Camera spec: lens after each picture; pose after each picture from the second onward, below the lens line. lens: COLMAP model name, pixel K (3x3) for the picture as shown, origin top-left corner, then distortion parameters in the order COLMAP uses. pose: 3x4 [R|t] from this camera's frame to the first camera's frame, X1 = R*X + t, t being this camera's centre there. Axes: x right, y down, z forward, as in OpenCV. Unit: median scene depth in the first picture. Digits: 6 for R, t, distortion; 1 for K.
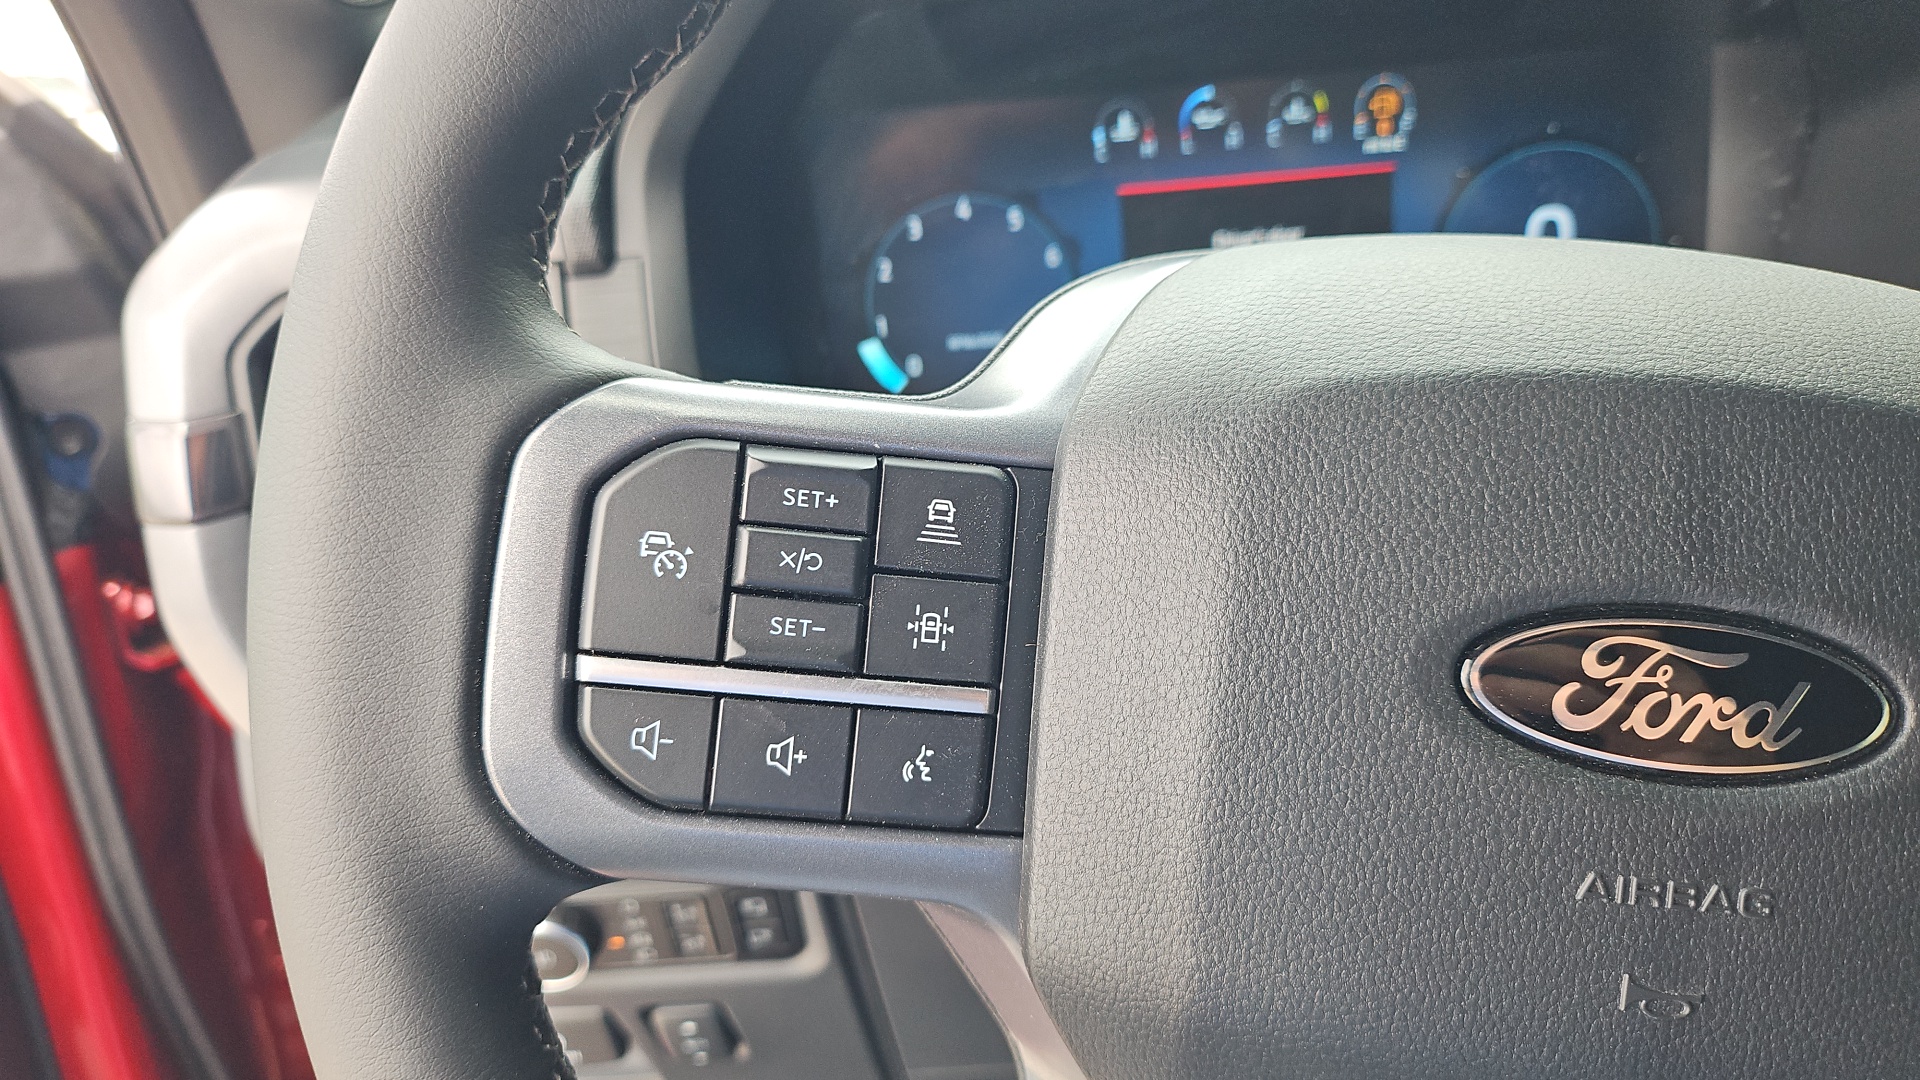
lens RADIAL K [[1402.8, 0, 956.8], [0, 1402.8, 537.1], [0, 0, 1]] dist [0.030131, -0.050926]
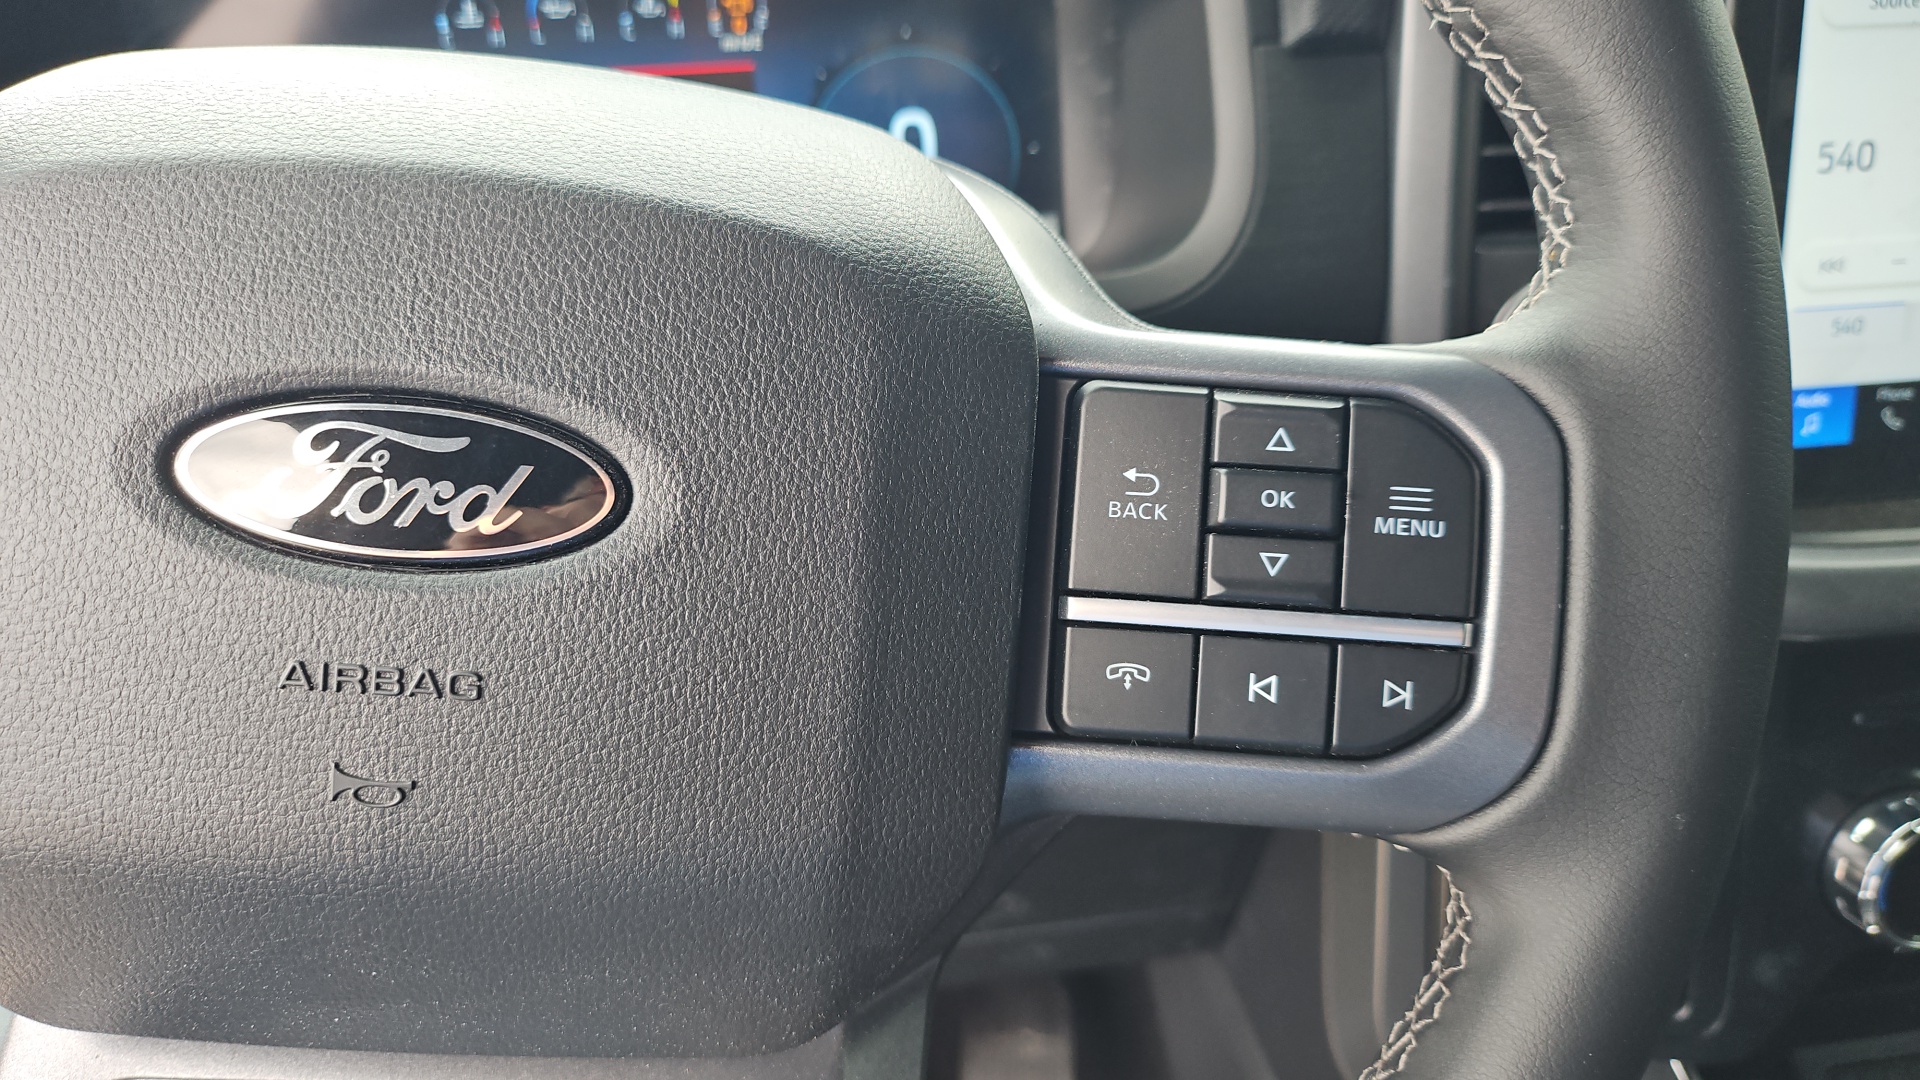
lens RADIAL K [[1402.8, 0, 962.2], [0, 1402.8, 535.8], [0, 0, 1]] dist [0.030131, -0.050926]
pose [[0.989802, -0.014976, 0.141657, 0.764518], [0.013081, 0.999812, 0.014302, 0.142091], [-0.141845, -0.012303, 0.989812, -0.031402]]
